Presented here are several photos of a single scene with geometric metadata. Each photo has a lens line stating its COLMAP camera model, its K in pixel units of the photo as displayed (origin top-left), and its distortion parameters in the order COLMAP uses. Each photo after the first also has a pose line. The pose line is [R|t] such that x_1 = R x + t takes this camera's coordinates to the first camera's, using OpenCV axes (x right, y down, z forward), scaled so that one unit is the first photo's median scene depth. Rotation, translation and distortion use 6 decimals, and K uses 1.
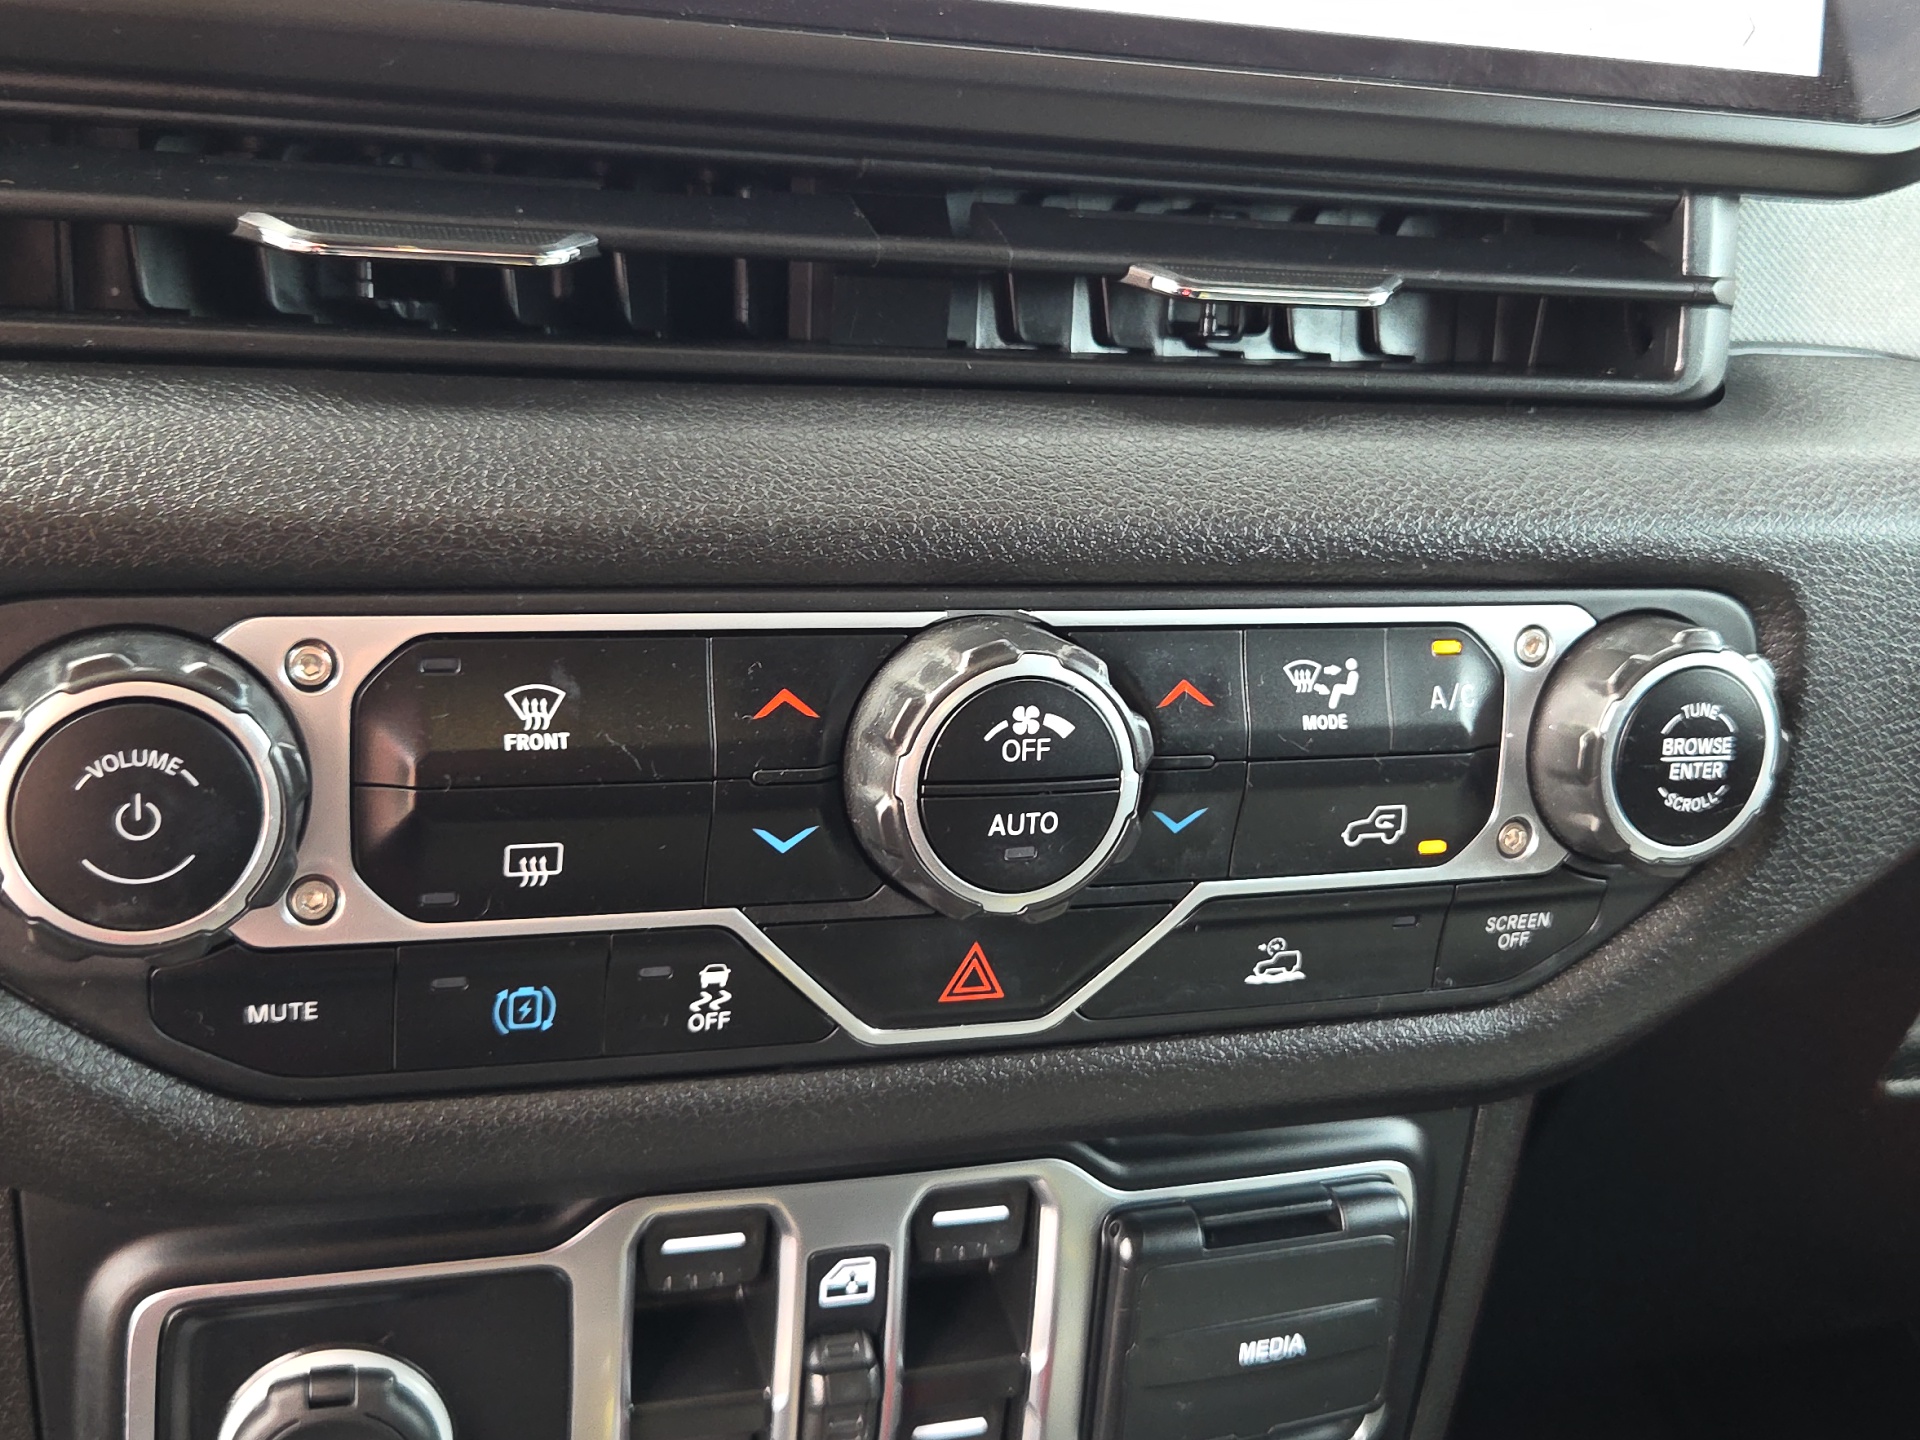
lens RADIAL K [[2307.0, 0, 977.3], [0, 2307.0, 713.3], [0, 0, 1]] dist [0.053882, 0.000000]
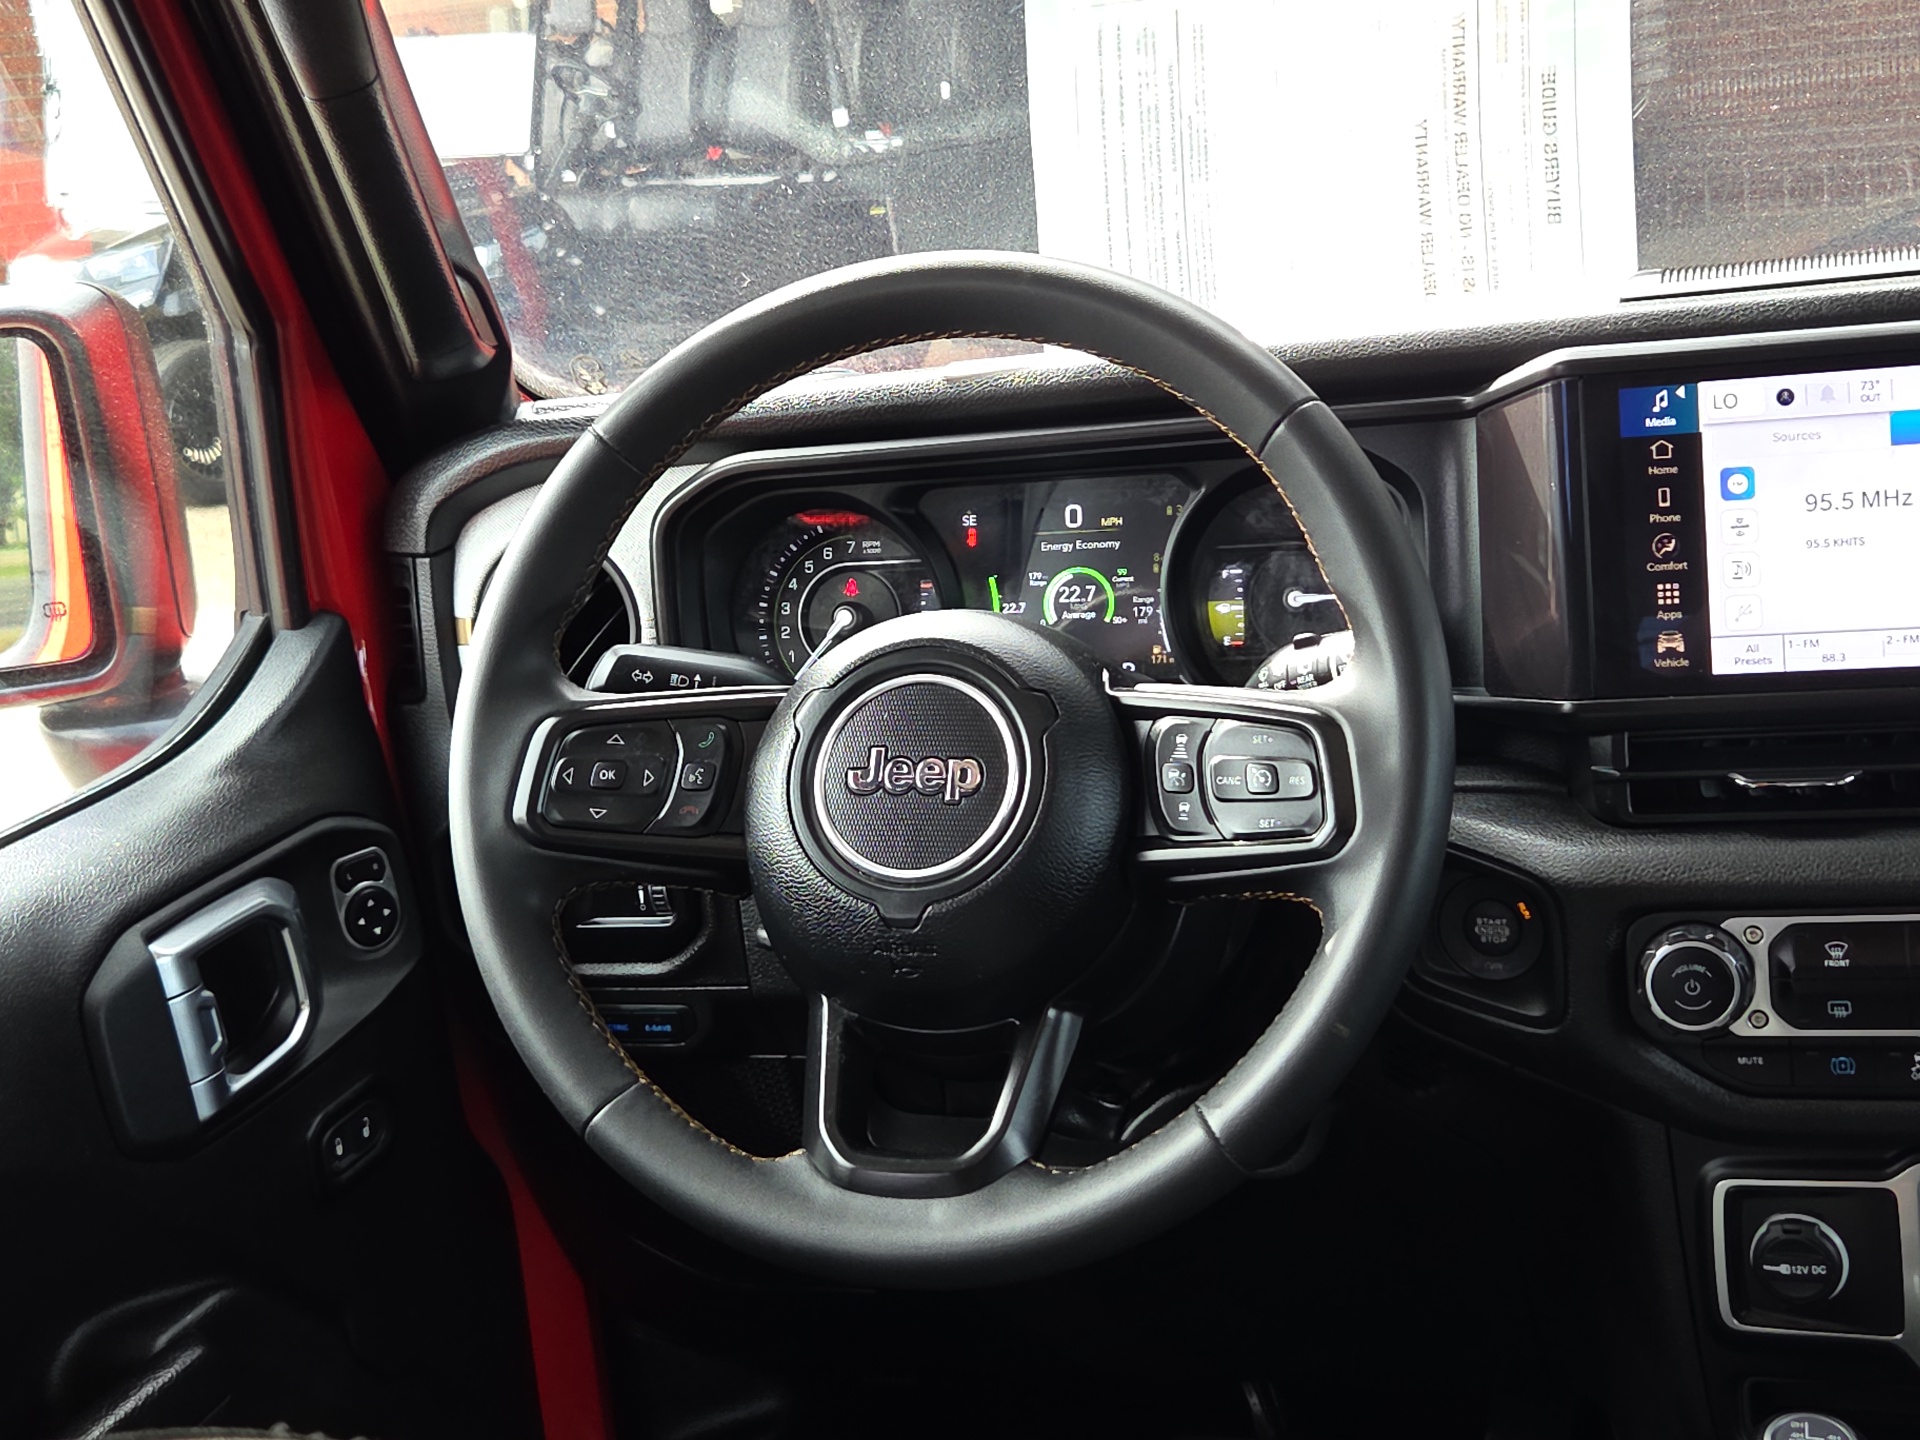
lens RADIAL K [[2861.4, 0, 958.3], [0, 2861.4, 701.4], [0, 0, 1]] dist [0.075543, 0.000000]
pose [[0.776692, -0.044000, -0.628342, 1.033665], [0.000275, 0.997581, -0.069516, -0.053421], [0.629880, 0.053820, 0.774825, -2.057572]]
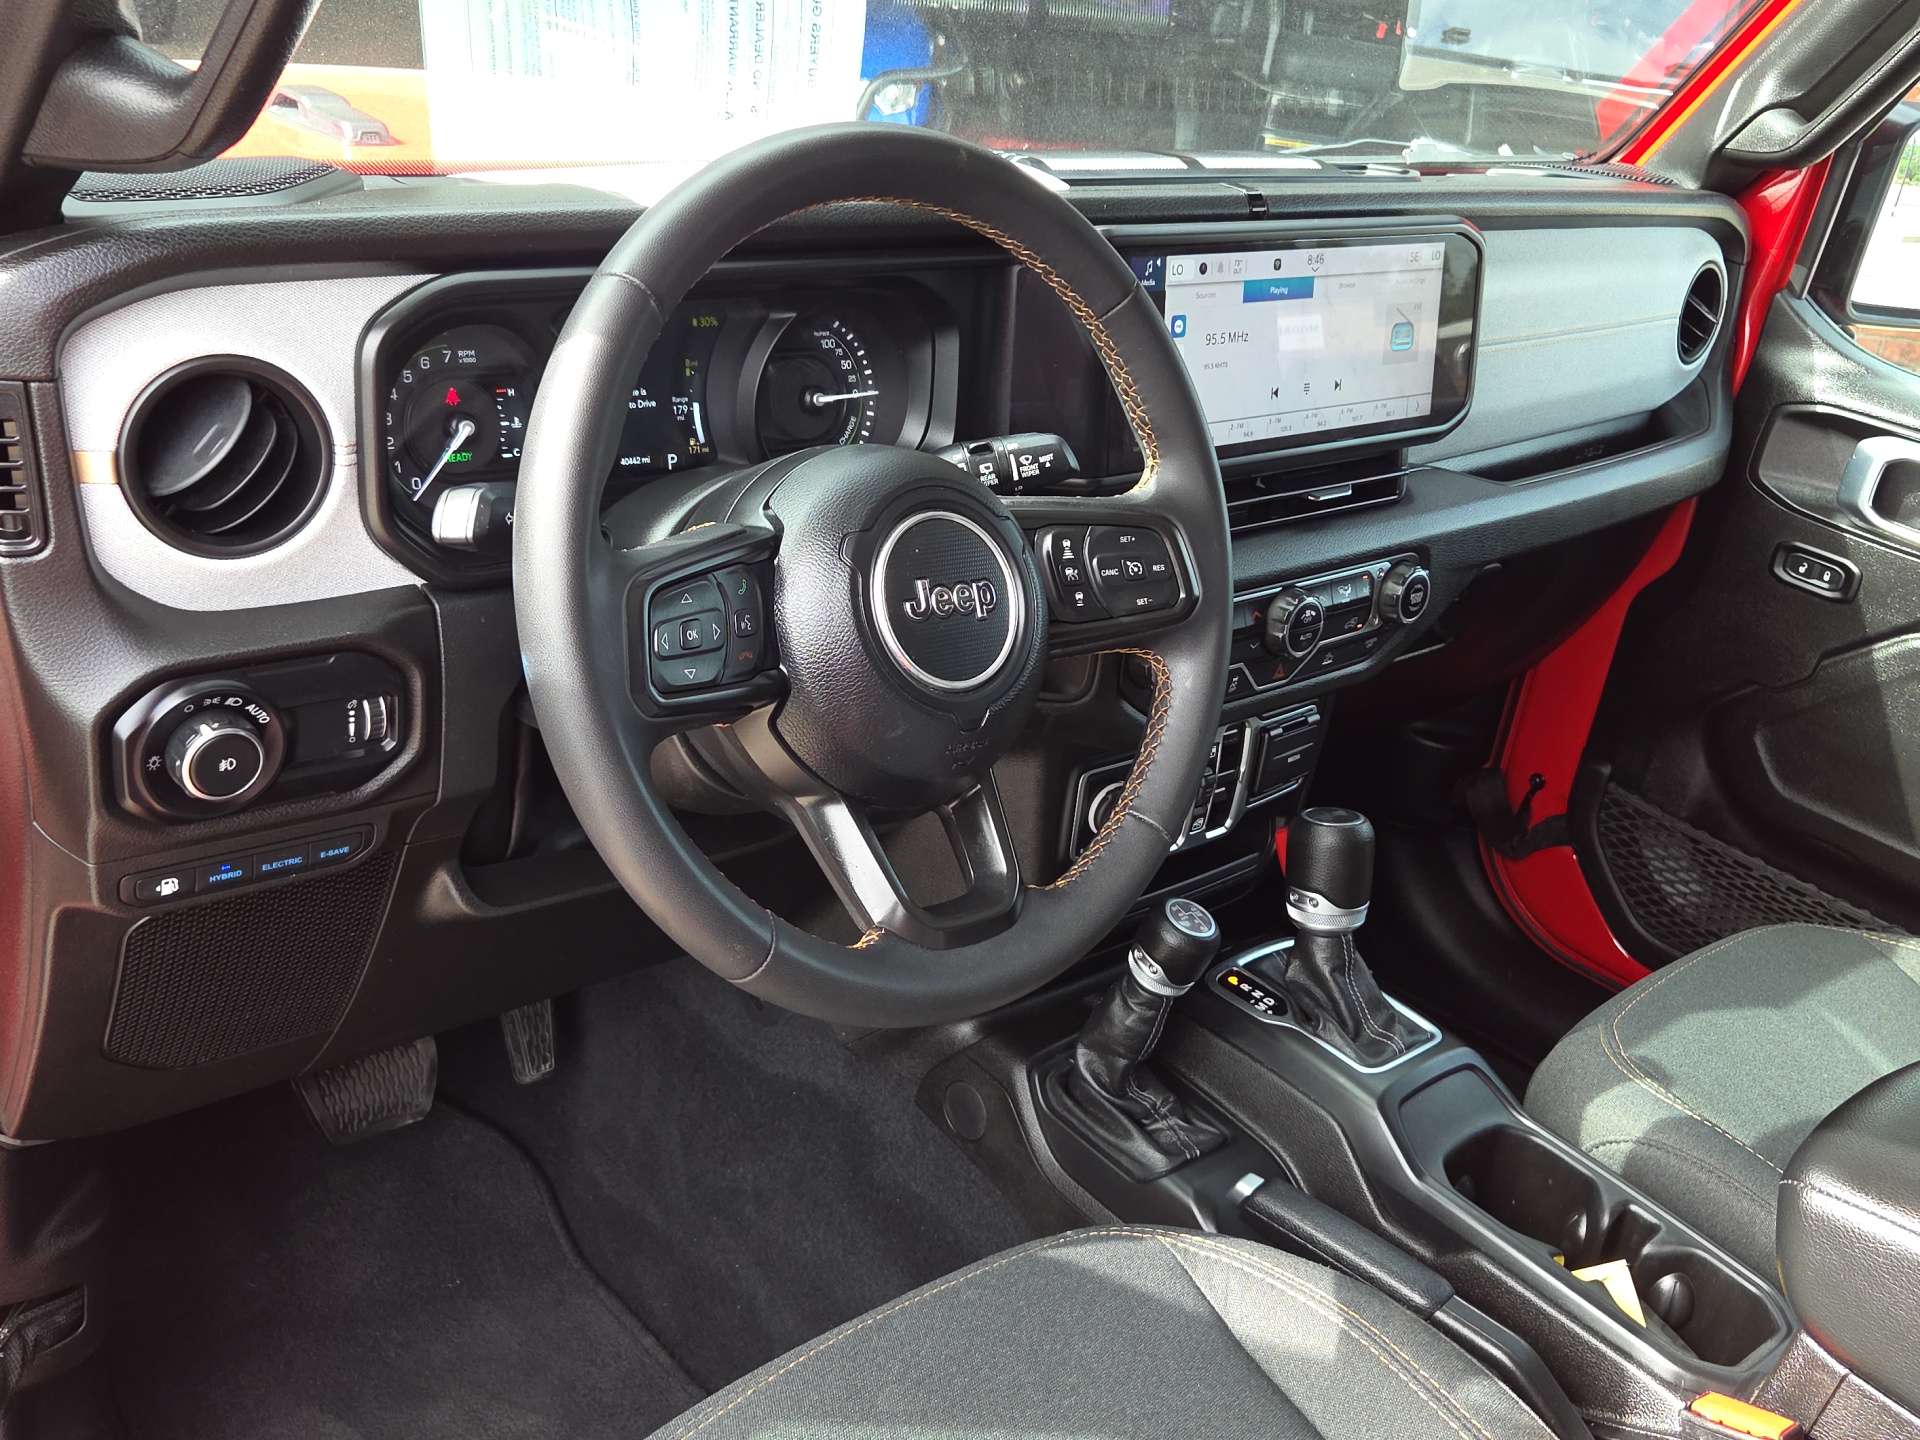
lens RADIAL K [[1857.8, 0, 970.0], [0, 1857.8, 696.0], [0, 0, 1]] dist [0.045426, 0.000000]
pose [[0.934100, -0.116457, 0.337482, -1.654064], [0.056465, 0.981595, 0.182437, -0.483913], [-0.352517, -0.151359, 0.923484, -1.895000]]
